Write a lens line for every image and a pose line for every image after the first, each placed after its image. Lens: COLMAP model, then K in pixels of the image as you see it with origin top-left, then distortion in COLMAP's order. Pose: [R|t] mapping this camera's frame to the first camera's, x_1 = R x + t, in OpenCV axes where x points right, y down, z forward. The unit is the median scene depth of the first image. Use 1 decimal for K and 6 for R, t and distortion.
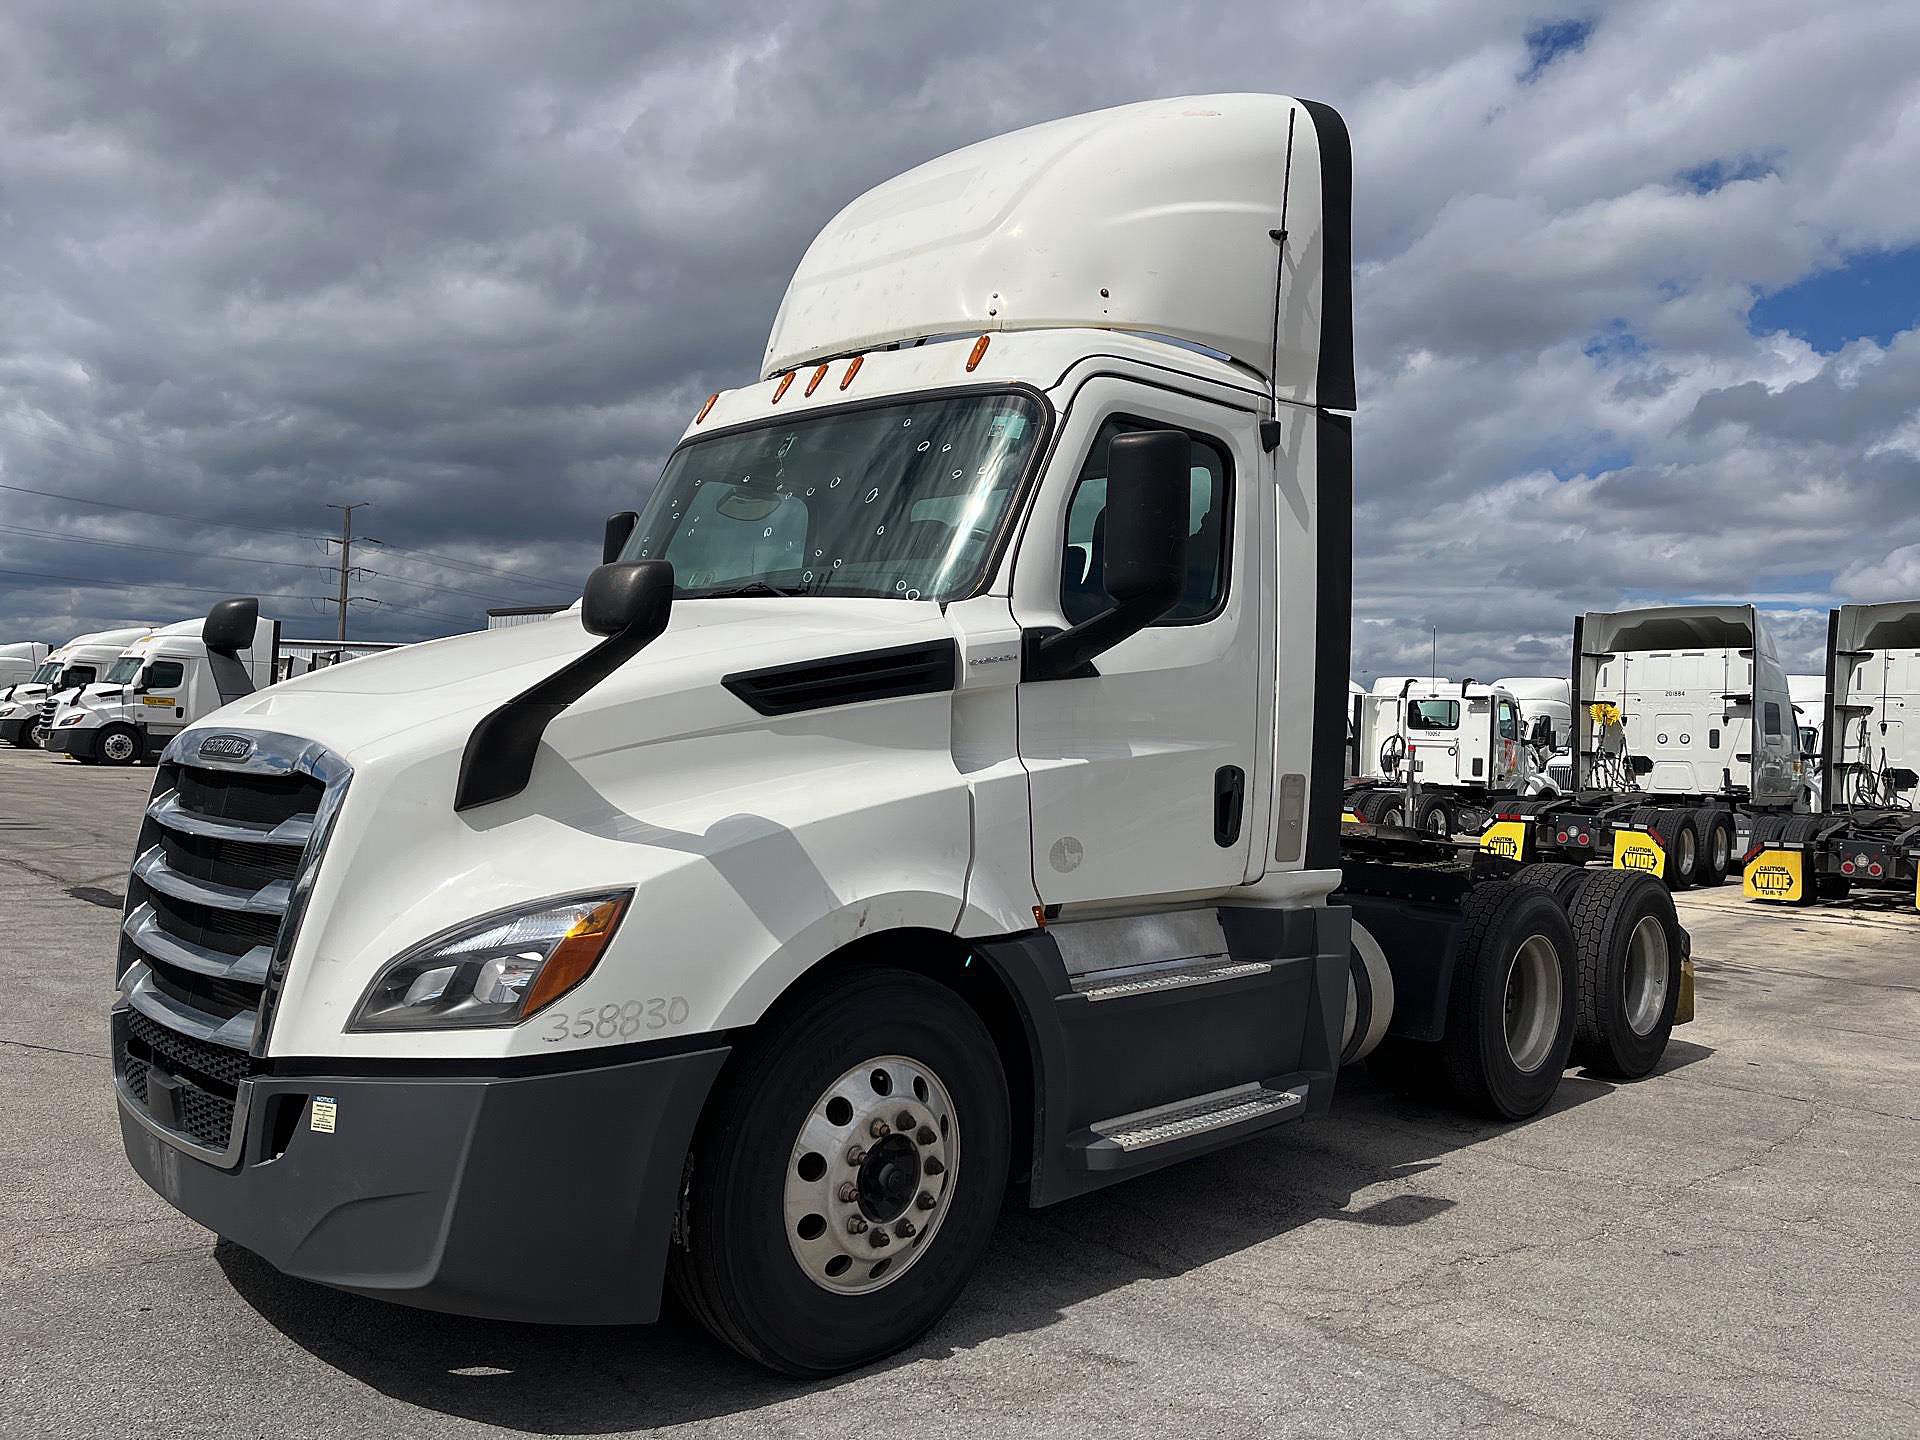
lens RADIAL K [[1520.3, 0, 960.0], [0, 1520.3, 720.0], [0, 0, 1]] dist [0.056621, -0.003688]
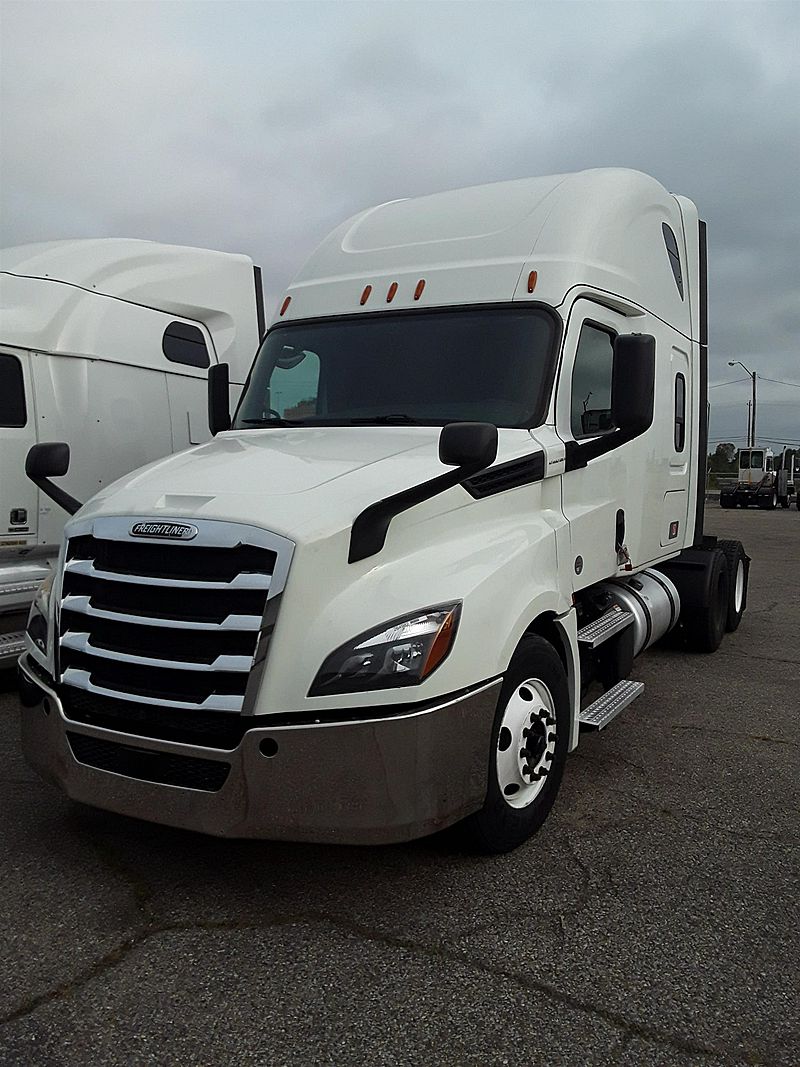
lens RADIAL K [[844.9, 0, 400.0], [0, 844.9, 533.5], [0, 0, 1]] dist [0.056621, -0.003688]
pose [[0.966144, -0.042592, 0.254465, -0.458186], [0.021492, 0.996138, 0.085134, -0.047911], [-0.257108, -0.076782, 0.963327, 0.072960]]
